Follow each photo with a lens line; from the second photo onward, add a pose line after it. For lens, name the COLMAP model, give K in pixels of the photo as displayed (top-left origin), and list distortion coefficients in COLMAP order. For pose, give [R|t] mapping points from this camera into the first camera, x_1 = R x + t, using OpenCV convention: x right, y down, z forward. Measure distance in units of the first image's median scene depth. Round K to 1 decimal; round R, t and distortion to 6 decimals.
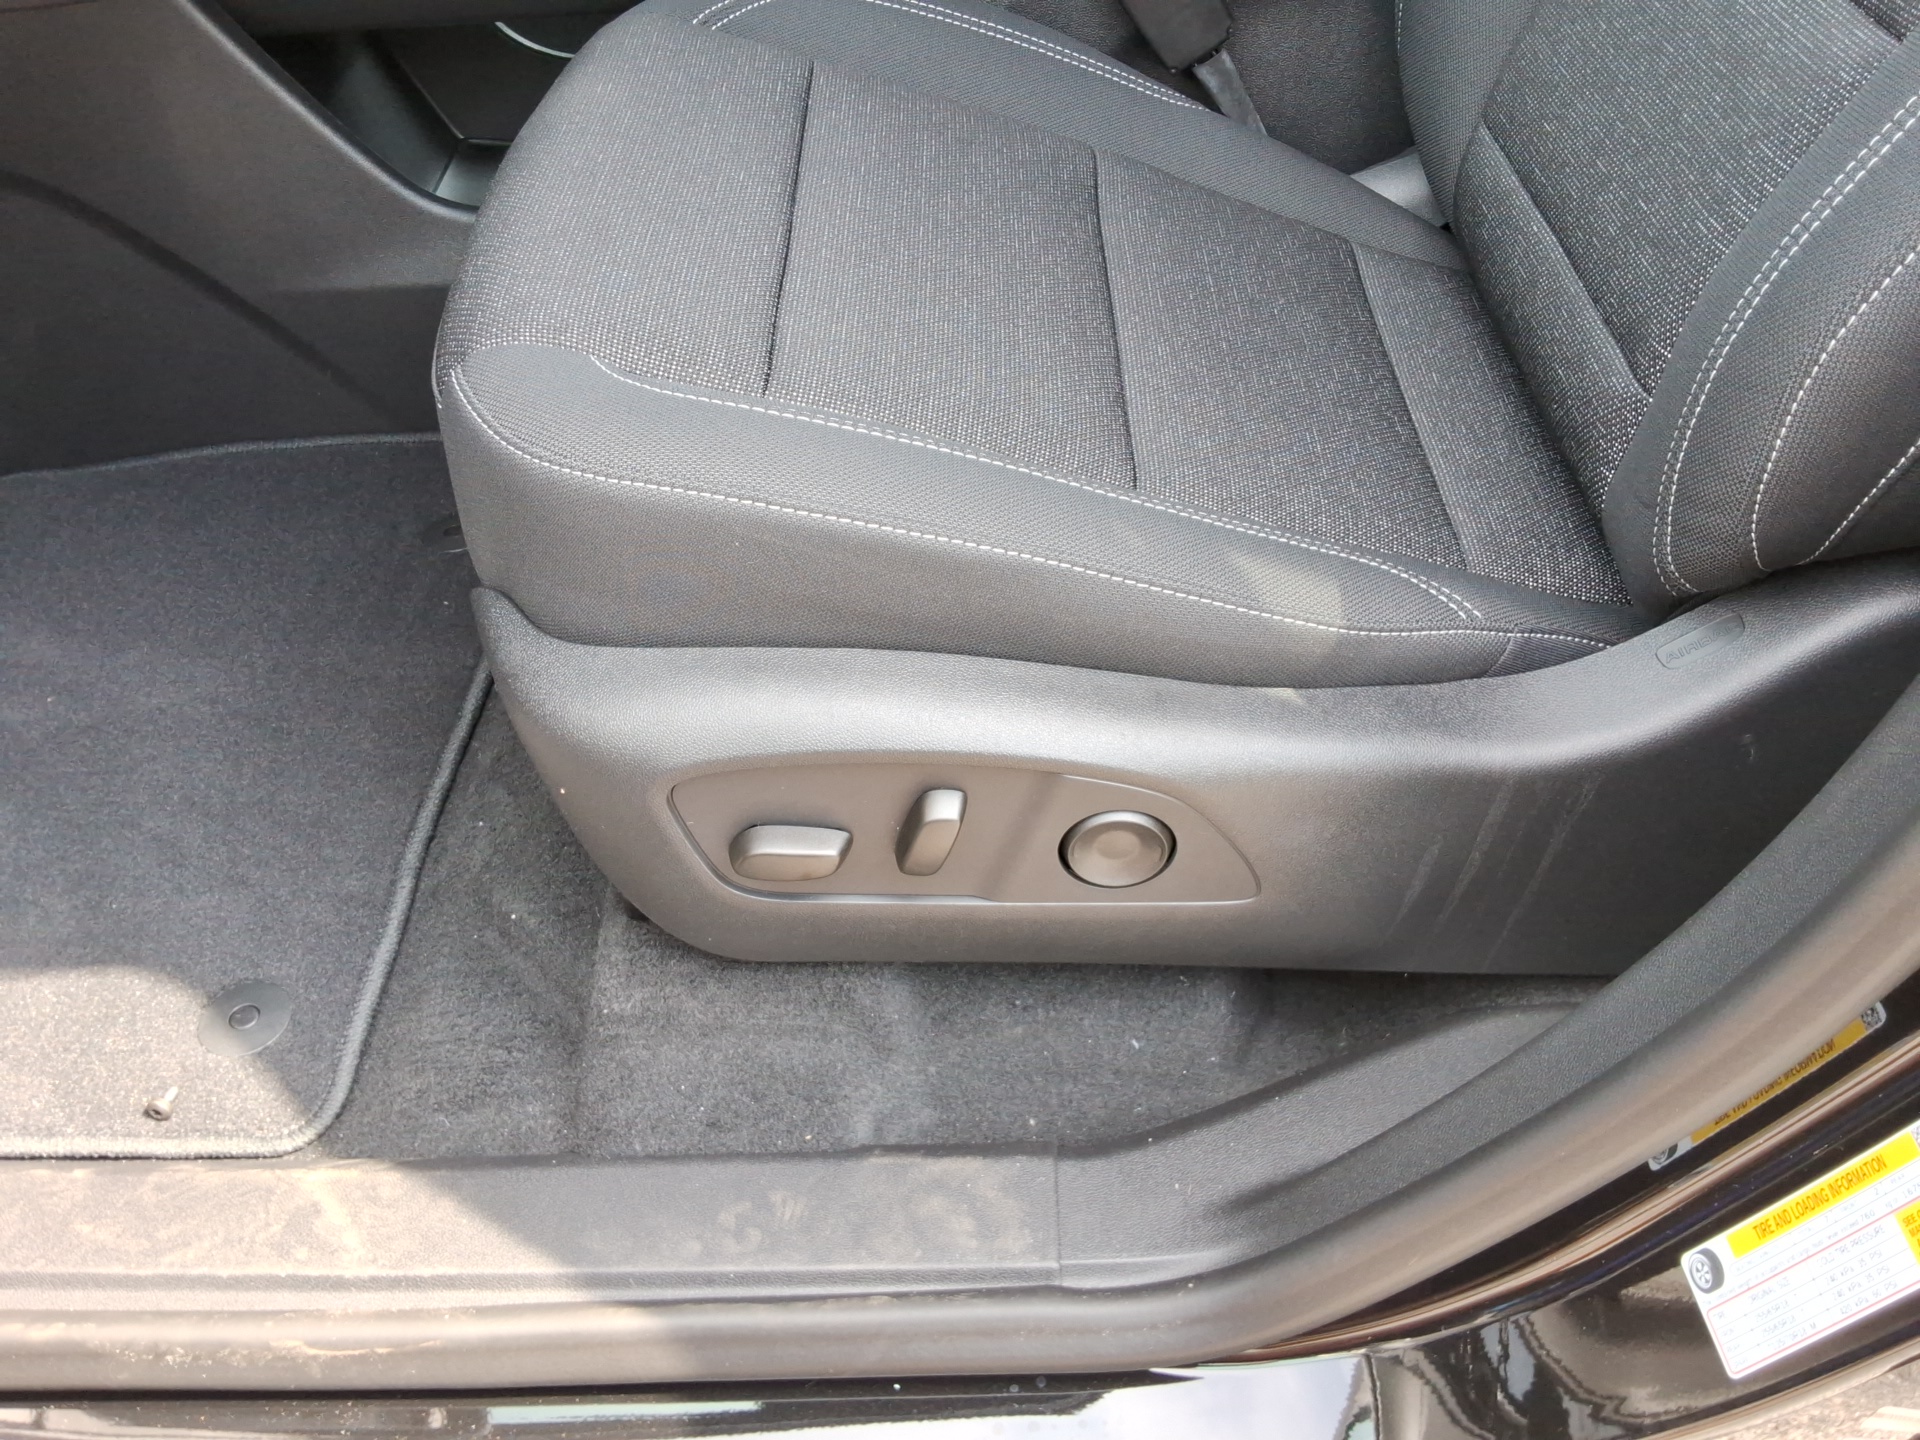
lens RADIAL K [[1542.8, 0, 969.9], [0, 1542.8, 707.2], [0, 0, 1]] dist [0.119836, -0.205954]
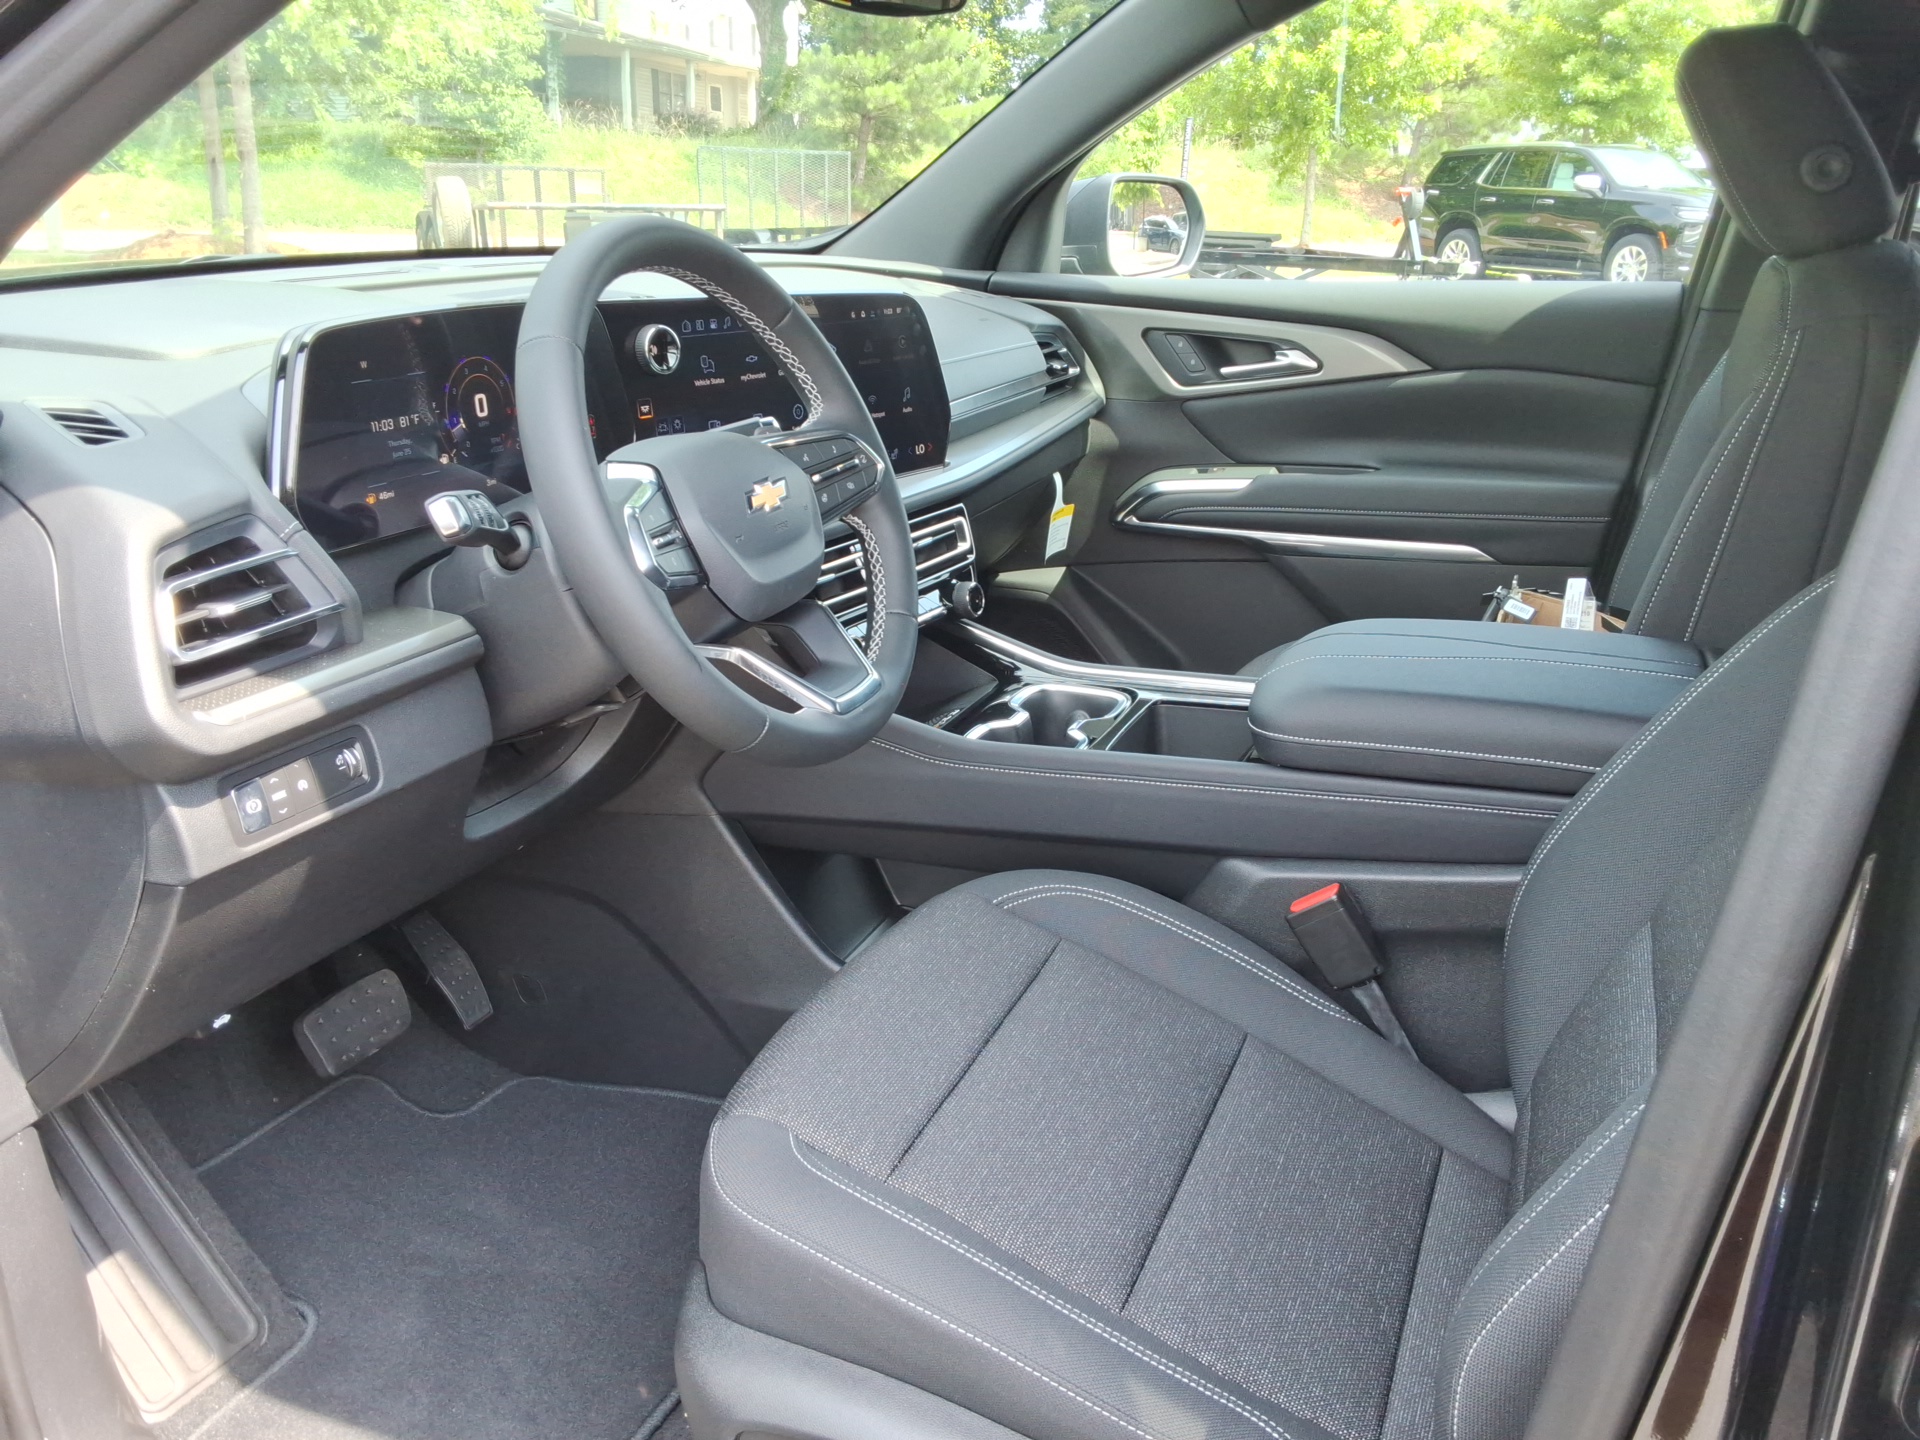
lens RADIAL K [[1605.2, 0, 956.2], [0, 1605.2, 684.7], [0, 0, 1]] dist [0.128423, -0.250390]
pose [[0.909643, 0.131385, -0.394066, 0.350698], [-0.276622, 0.899312, -0.338701, -0.080258], [0.309888, 0.417104, 0.854397, -0.400813]]
